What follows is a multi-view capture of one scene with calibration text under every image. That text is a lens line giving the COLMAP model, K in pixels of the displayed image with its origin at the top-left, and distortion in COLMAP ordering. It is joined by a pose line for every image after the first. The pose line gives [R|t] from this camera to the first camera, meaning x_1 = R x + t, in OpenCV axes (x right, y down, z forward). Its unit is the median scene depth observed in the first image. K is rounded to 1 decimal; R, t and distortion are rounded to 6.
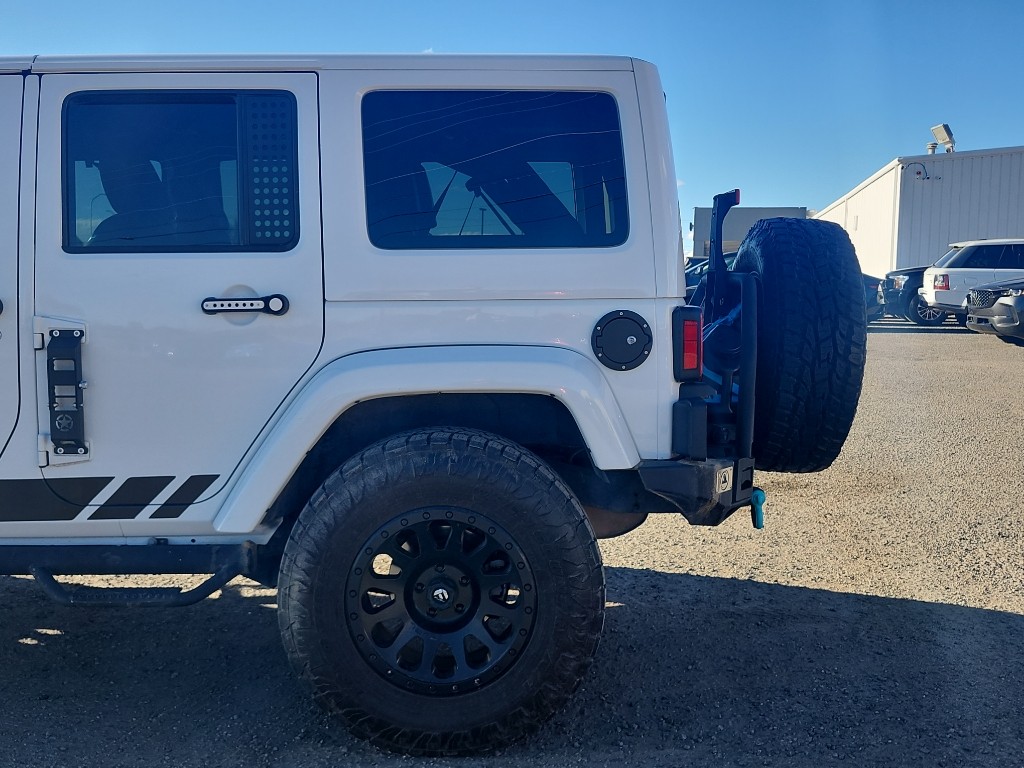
lens RADIAL K [[1045.4, 0, 518.1], [0, 1045.4, 361.9], [0, 0, 1]] dist [0.158703, -0.289948]
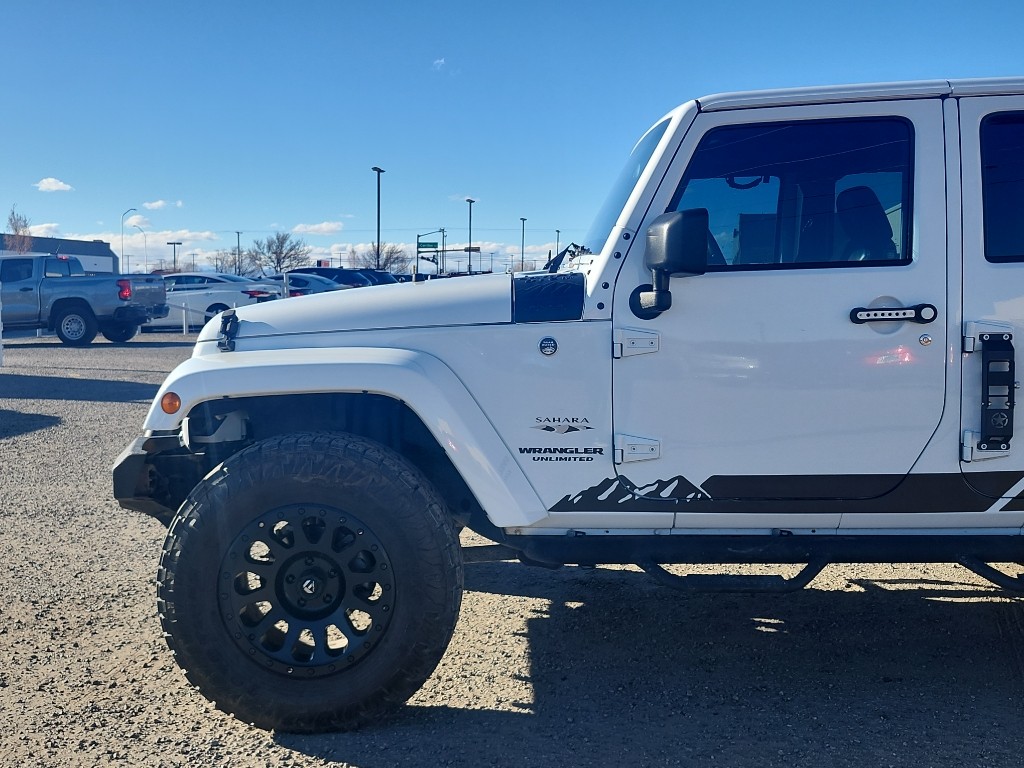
lens RADIAL K [[1045.4, 0, 518.1], [0, 1045.4, 361.9], [0, 0, 1]] dist [0.158703, -0.289948]
pose [[0.999866, -0.014619, 0.007367, -0.900345], [0.014703, 0.999827, -0.011369, 0.003260], [-0.007200, 0.011476, 0.999908, -0.071356]]
